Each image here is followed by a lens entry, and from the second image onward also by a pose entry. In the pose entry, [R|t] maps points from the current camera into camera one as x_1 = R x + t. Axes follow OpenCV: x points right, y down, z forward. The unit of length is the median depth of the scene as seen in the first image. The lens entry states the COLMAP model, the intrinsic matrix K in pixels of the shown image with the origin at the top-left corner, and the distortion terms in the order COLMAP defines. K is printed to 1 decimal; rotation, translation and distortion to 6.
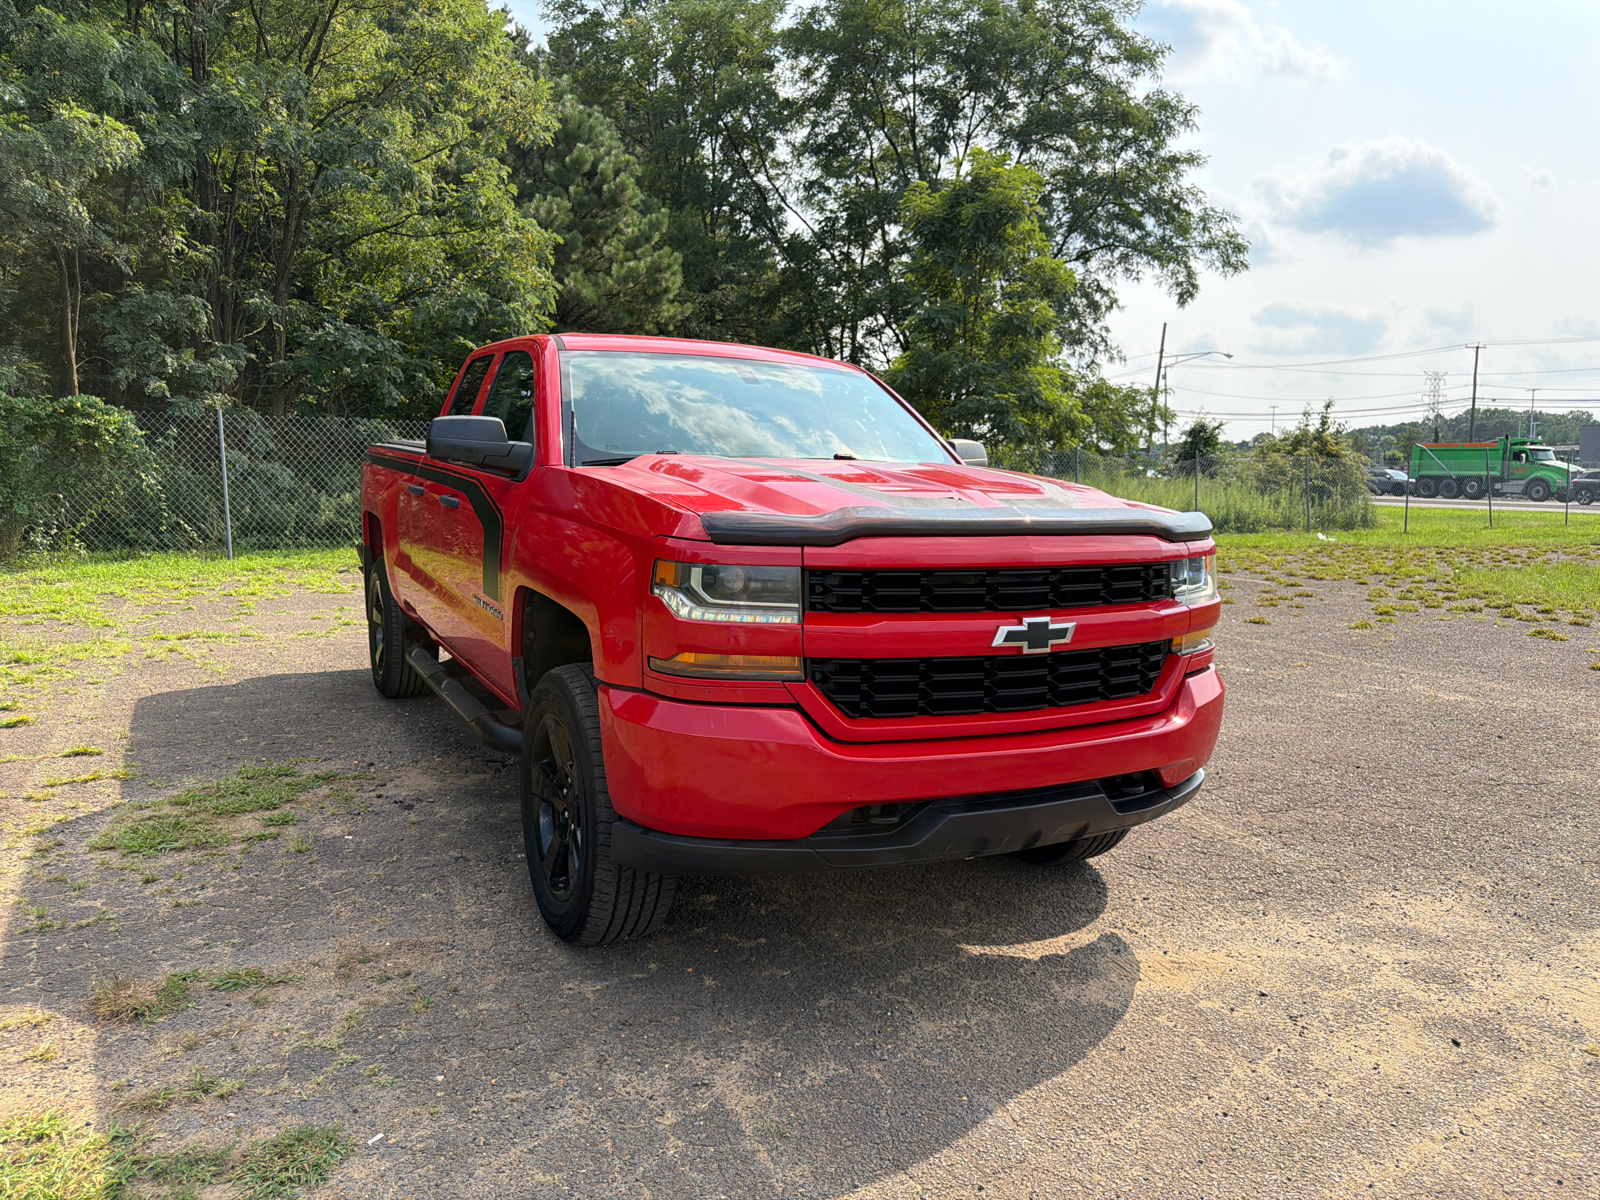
lens RADIAL K [[1141.6, 0, 793.4], [0, 1141.6, 618.5], [0, 0, 1]] dist [0.019250, -0.023982]
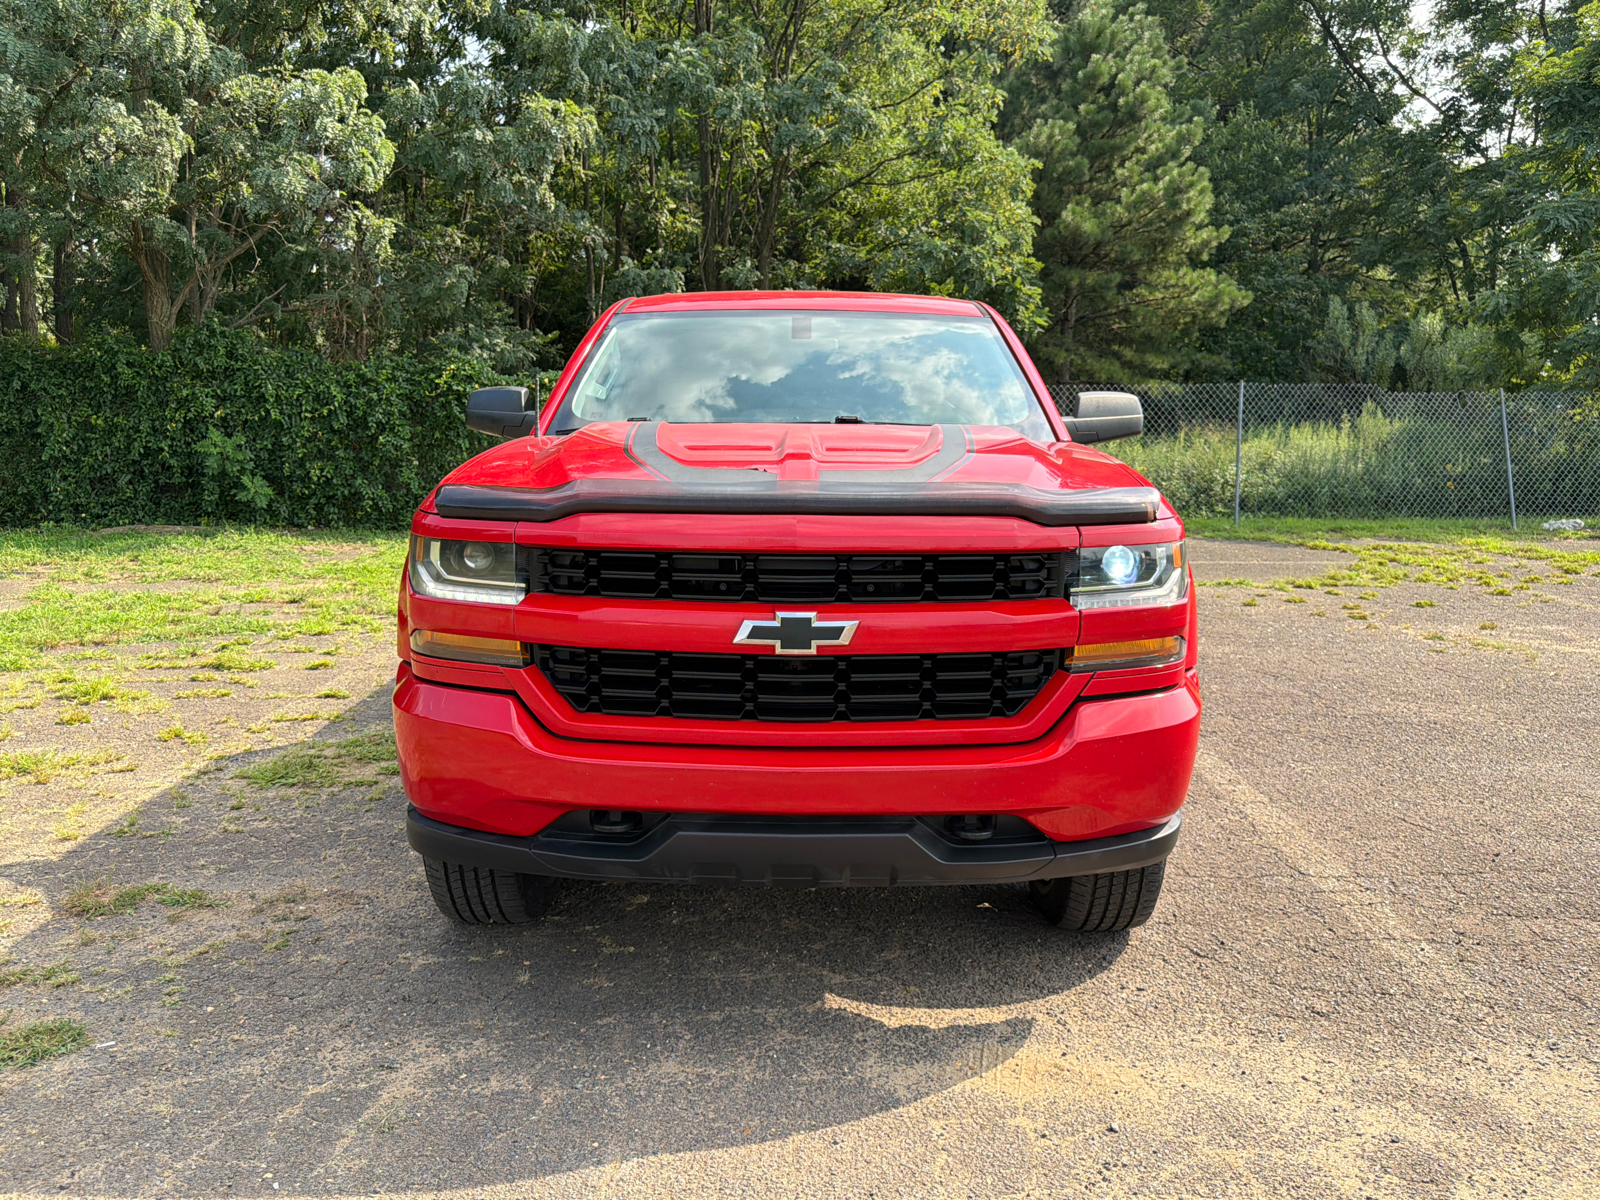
lens RADIAL K [[1292.7, 0, 799.0], [0, 1292.7, 623.3], [0, 0, 1]] dist [0.053203, -0.087438]
pose [[0.883419, 0.055343, -0.465304, 0.127603], [-0.047374, 0.998462, 0.028813, -0.003950], [0.466182, -0.003411, 0.884682, 0.030702]]
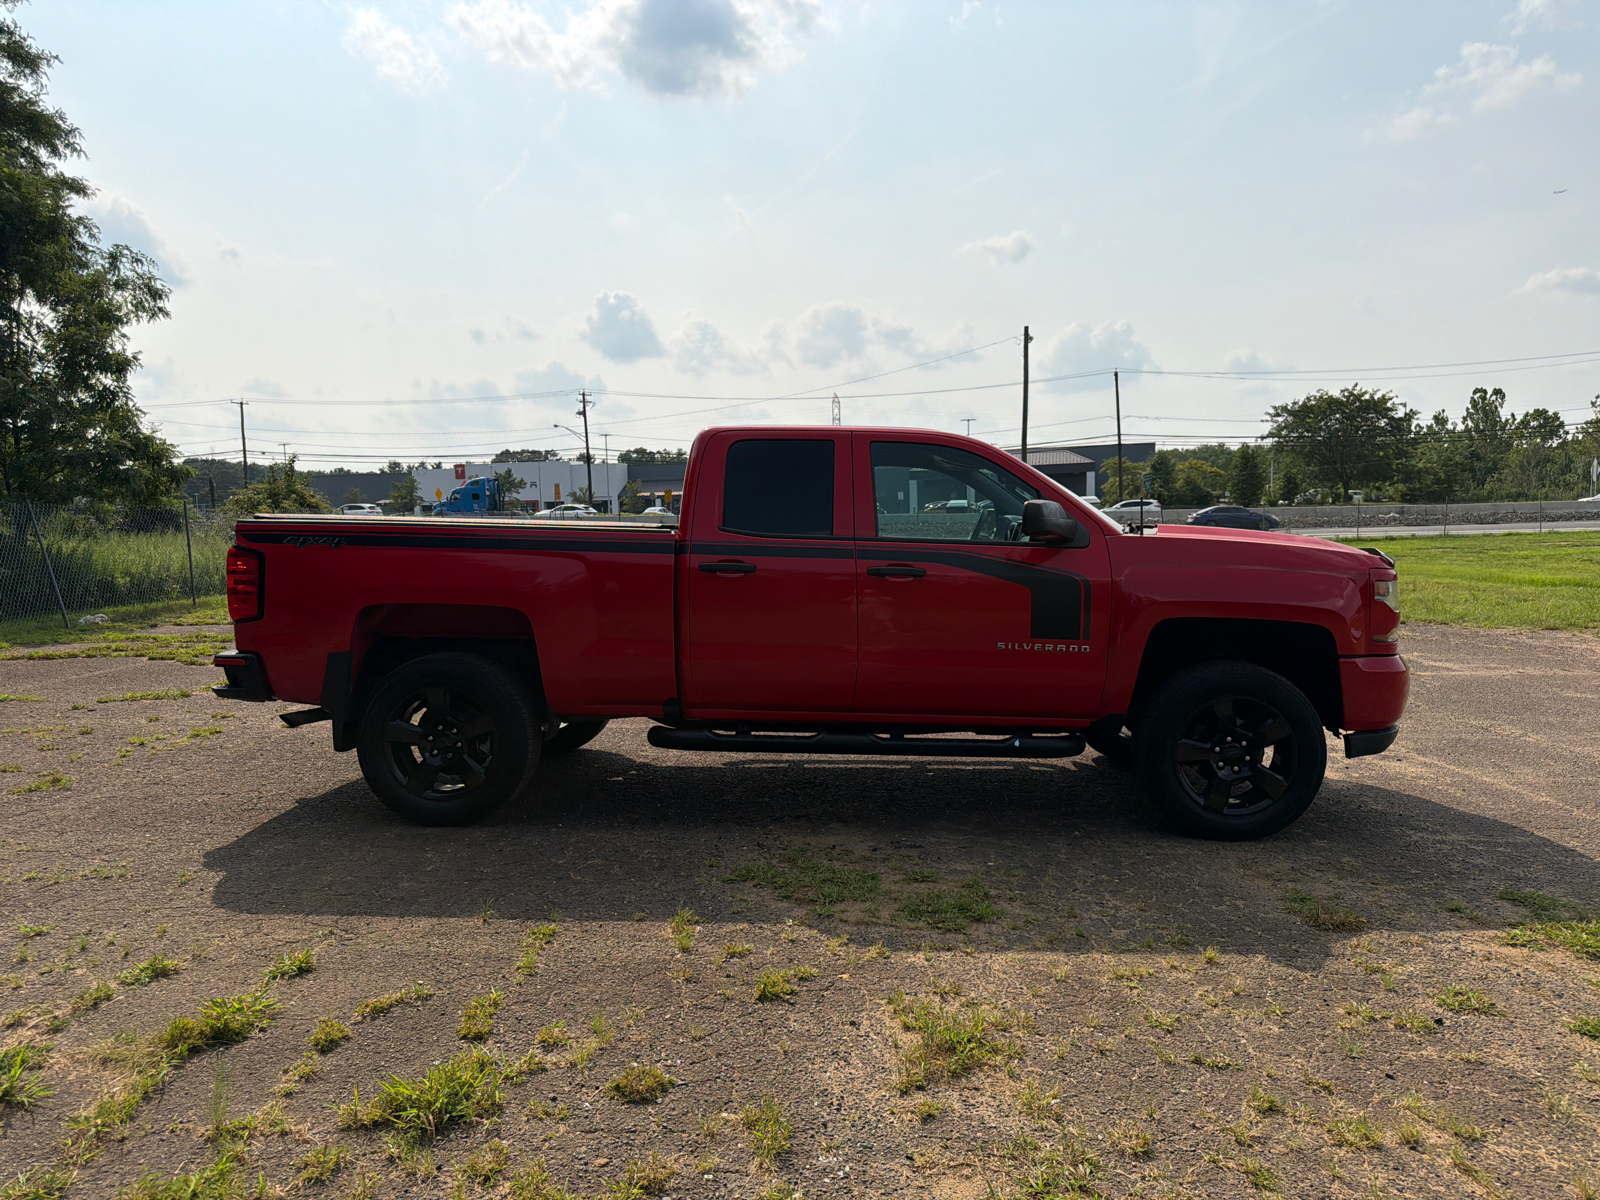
lens RADIAL K [[1141.6, 0, 793.4], [0, 1141.6, 646.1], [0, 0, 1]] dist [0.019250, -0.023982]
pose [[0.507275, -0.114988, 0.854078, -0.405280], [0.130129, 0.989915, 0.055987, -0.032692], [-0.851903, 0.082739, 0.517123, 0.157140]]
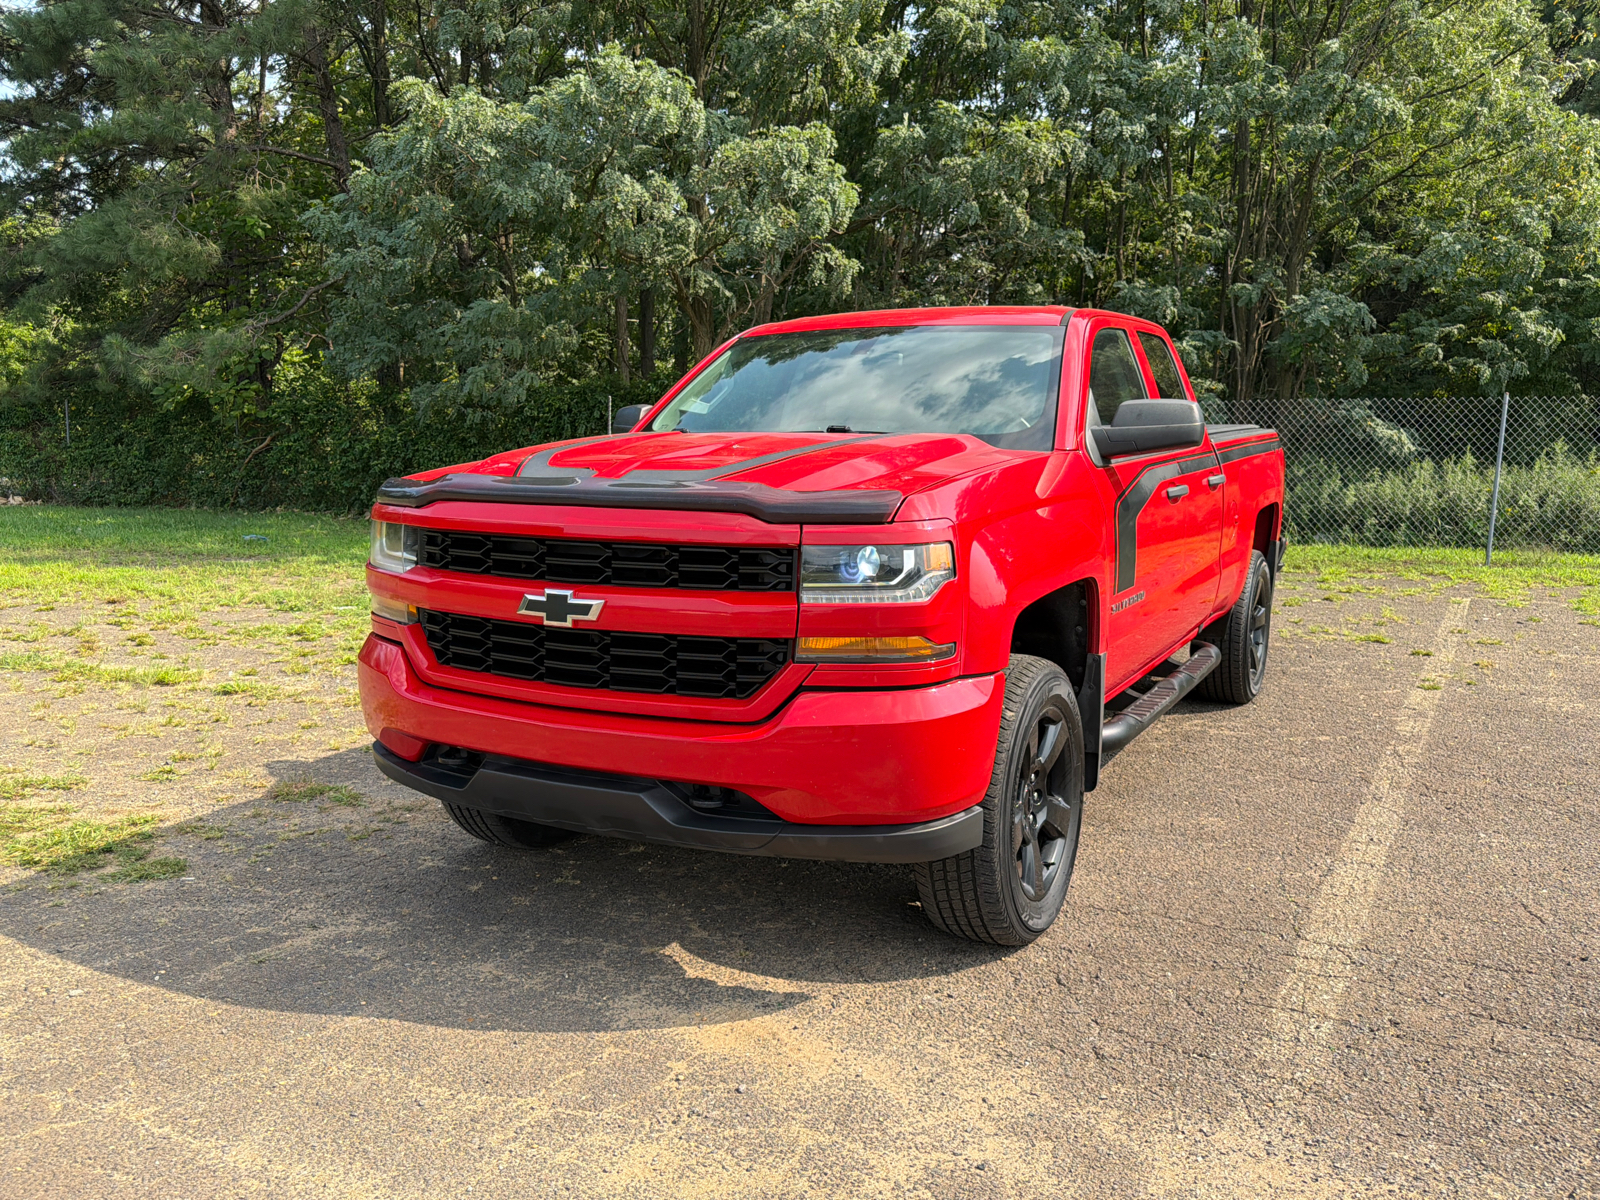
lens RADIAL K [[1292.7, 0, 797.7], [0, 1292.7, 617.8], [0, 0, 1]] dist [0.053203, -0.087438]
pose [[0.560731, 0.092945, -0.822765, 0.240993], [-0.100444, 0.993977, 0.043831, -0.008944], [0.821883, 0.058065, 0.566689, 0.104751]]
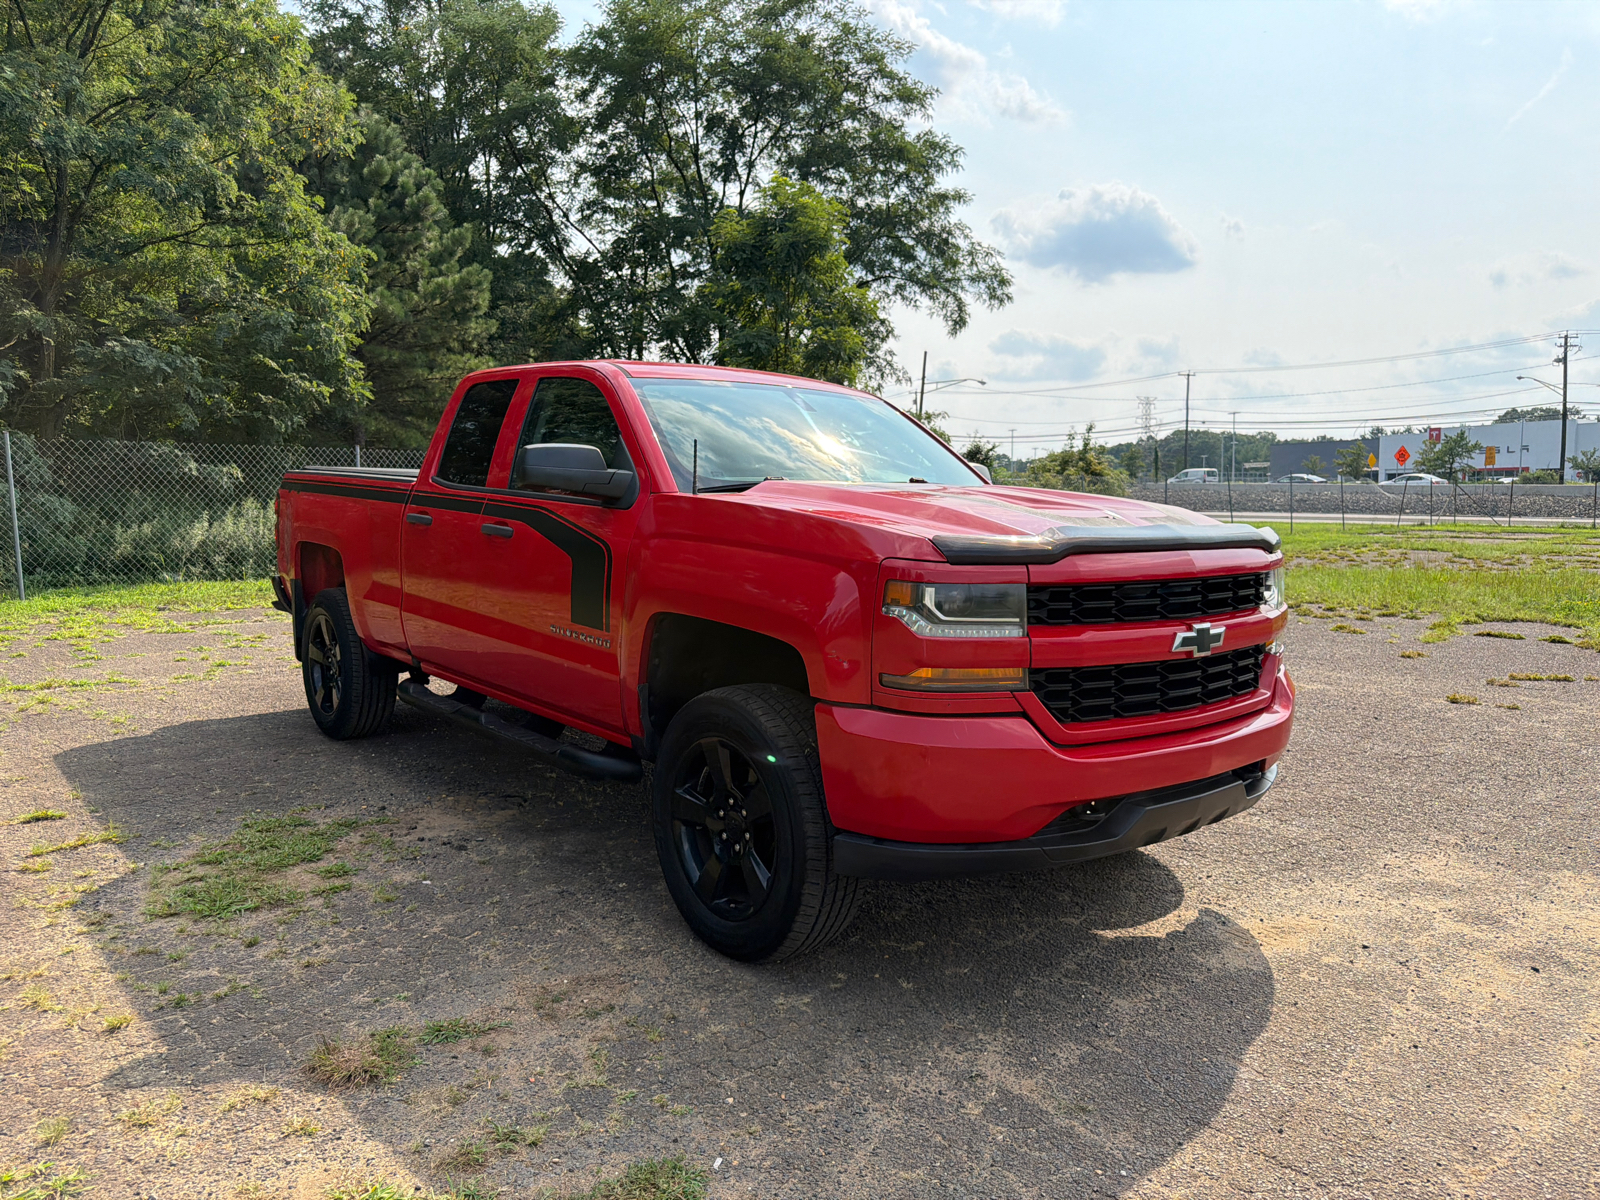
lens RADIAL K [[1141.6, 0, 794.1], [0, 1141.6, 625.6], [0, 0, 1]] dist [0.019250, -0.023982]
pose [[0.977557, -0.036180, 0.207542, -0.078137], [0.038702, 0.999218, -0.008107, -0.001063], [-0.207086, 0.015958, 0.978193, -0.000974]]
